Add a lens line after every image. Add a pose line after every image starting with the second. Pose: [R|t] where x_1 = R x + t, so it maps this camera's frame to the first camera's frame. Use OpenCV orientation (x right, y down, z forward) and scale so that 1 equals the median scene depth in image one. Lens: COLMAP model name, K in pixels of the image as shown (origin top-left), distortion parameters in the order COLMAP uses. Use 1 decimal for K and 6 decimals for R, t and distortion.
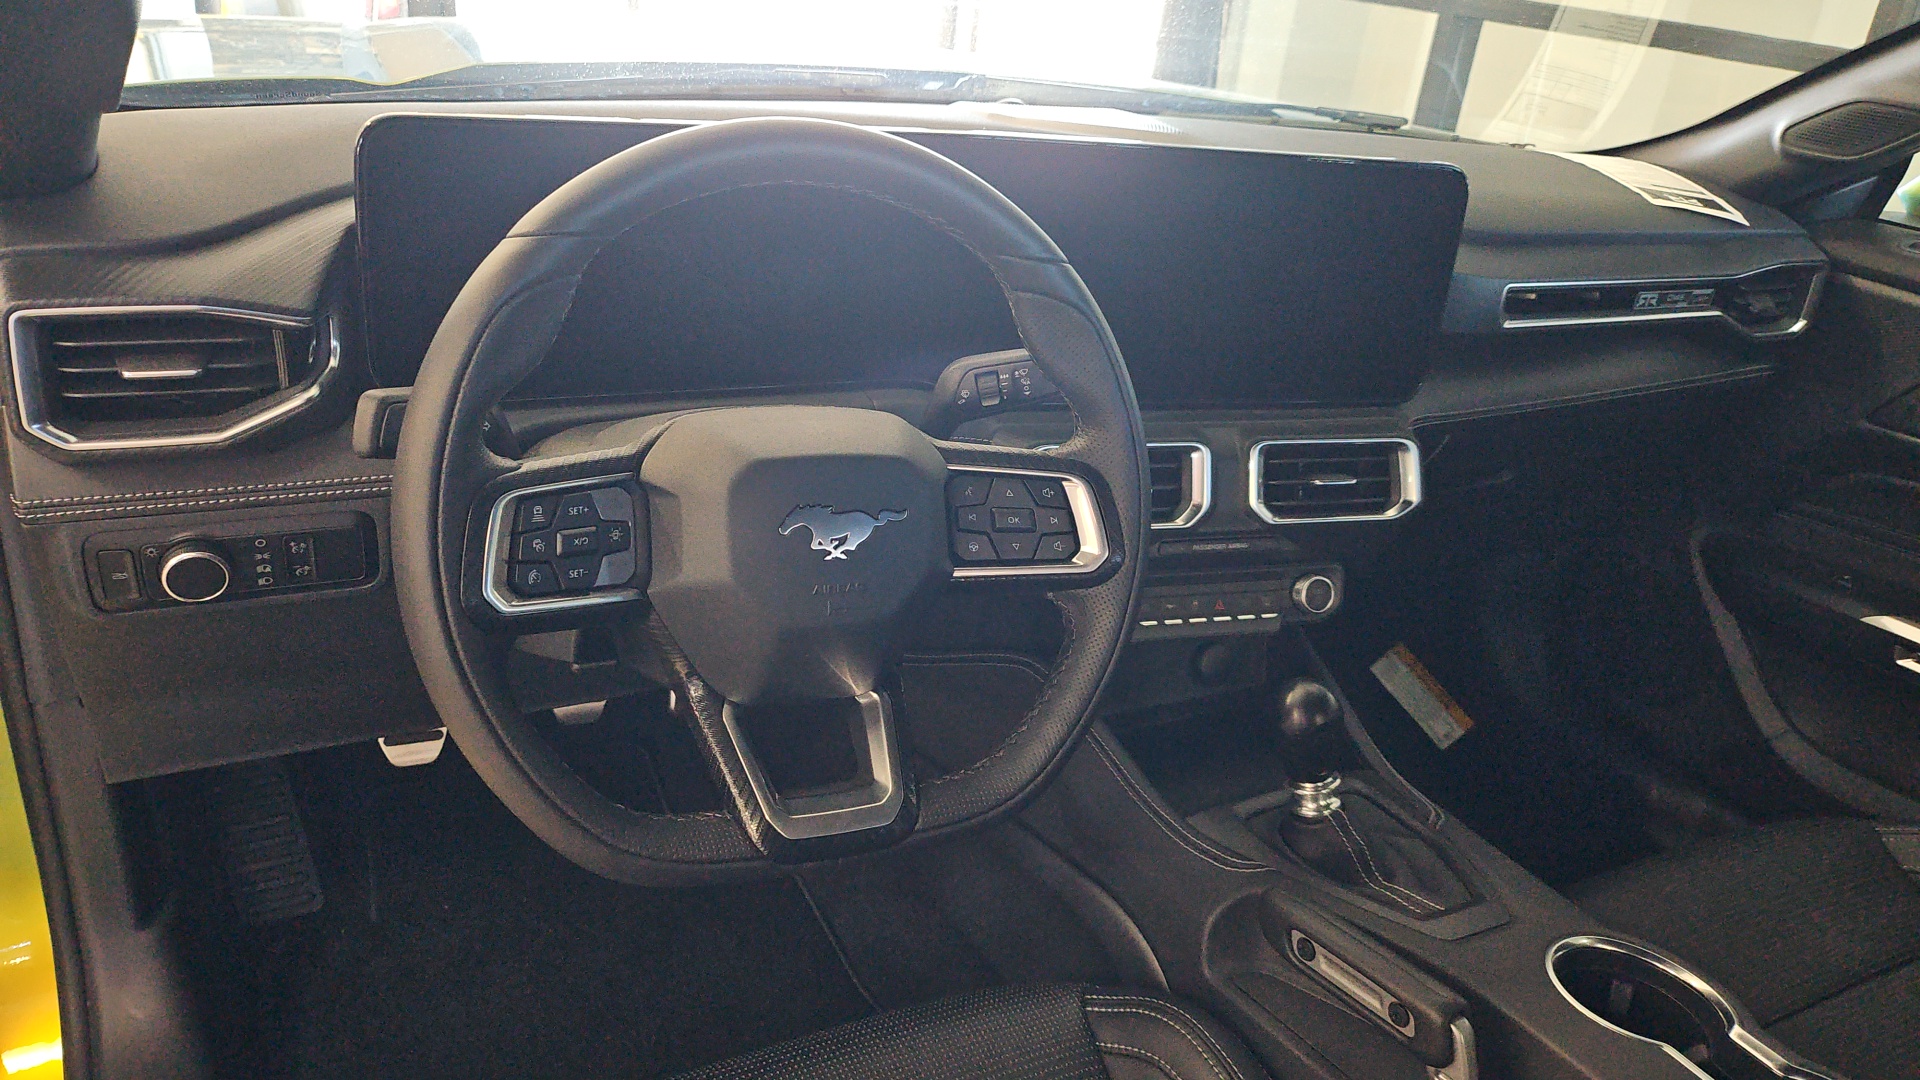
lens RADIAL K [[1326.5, 0, 960.0], [0, 1326.5, 540.0], [0, 0, 1]] dist [0.017495, -0.000670]
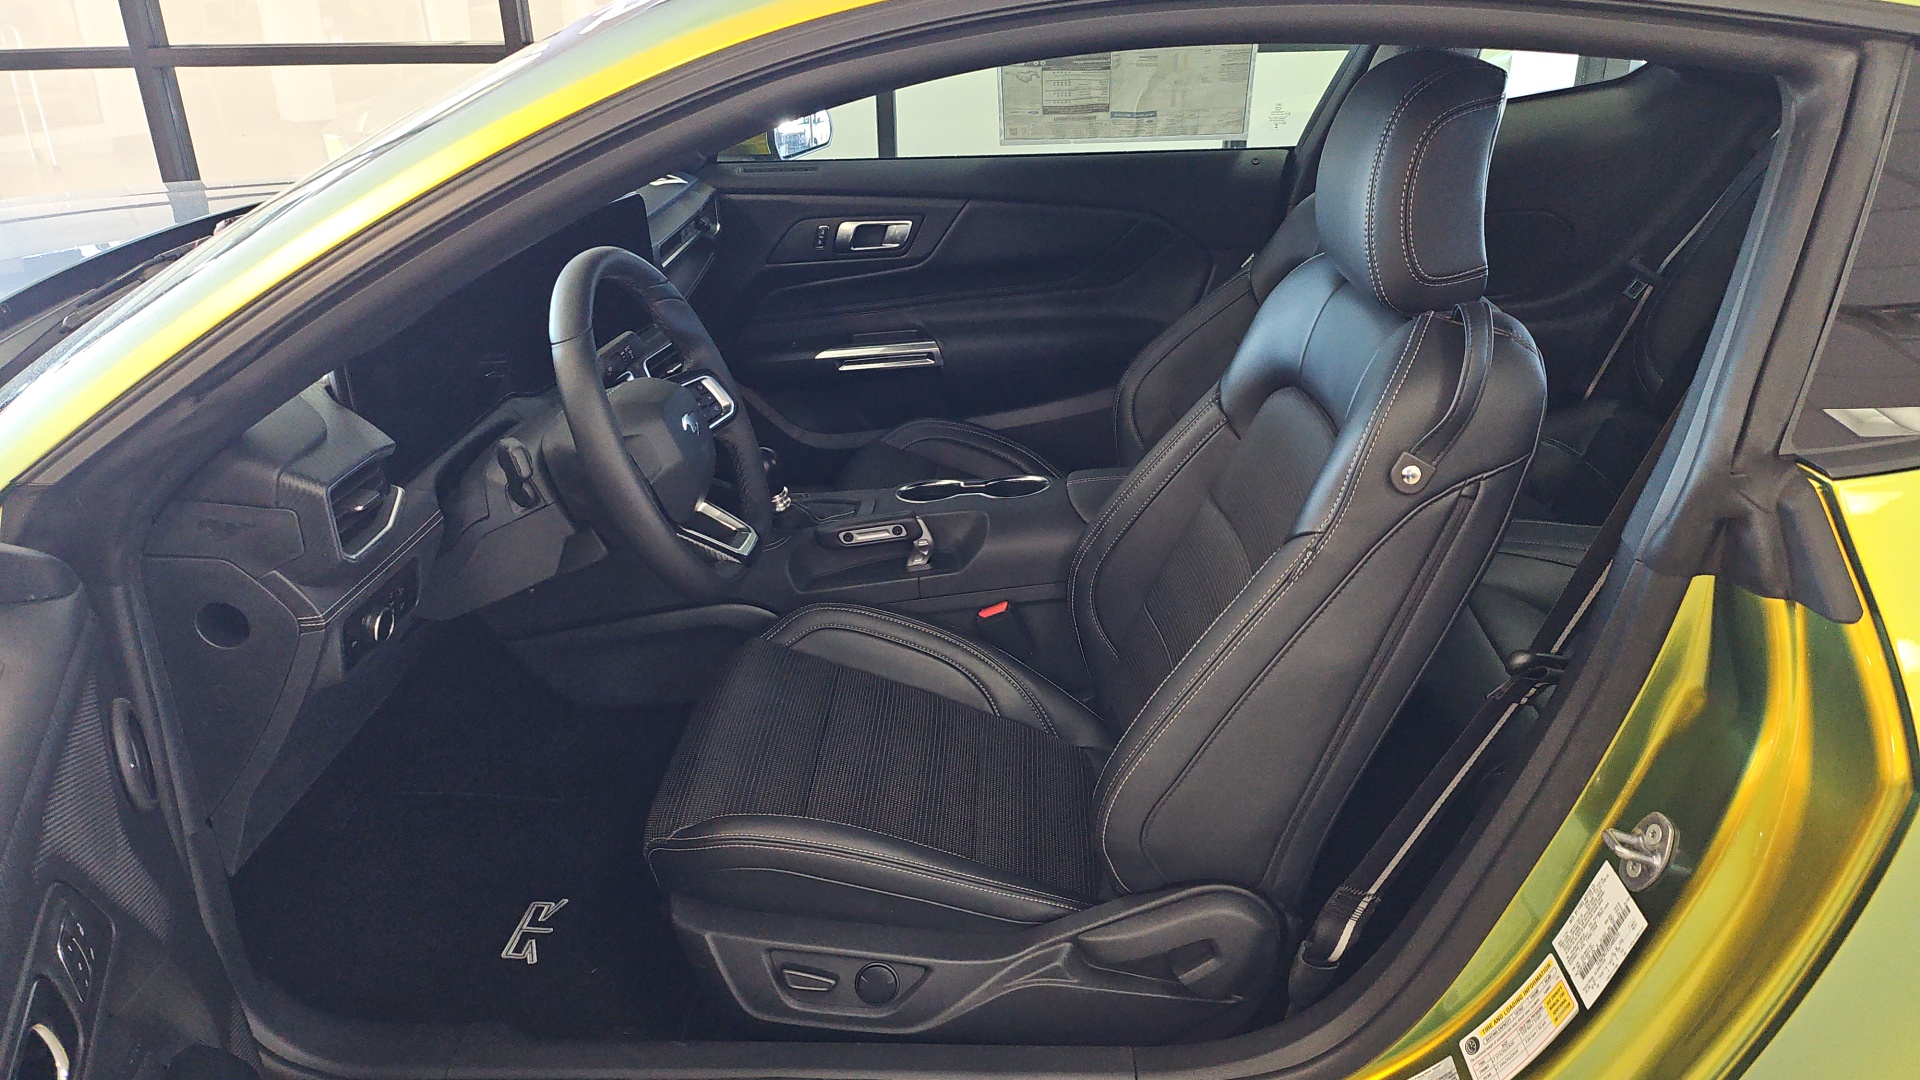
lens RADIAL K [[1326.5, 0, 960.0], [0, 1326.5, 540.0], [0, 0, 1]] dist [0.017495, -0.000670]
pose [[0.500185, -0.446548, 0.741896, -1.117312], [0.420158, 0.874315, 0.242981, -0.130509], [-0.757154, 0.190178, 0.624940, -0.462523]]
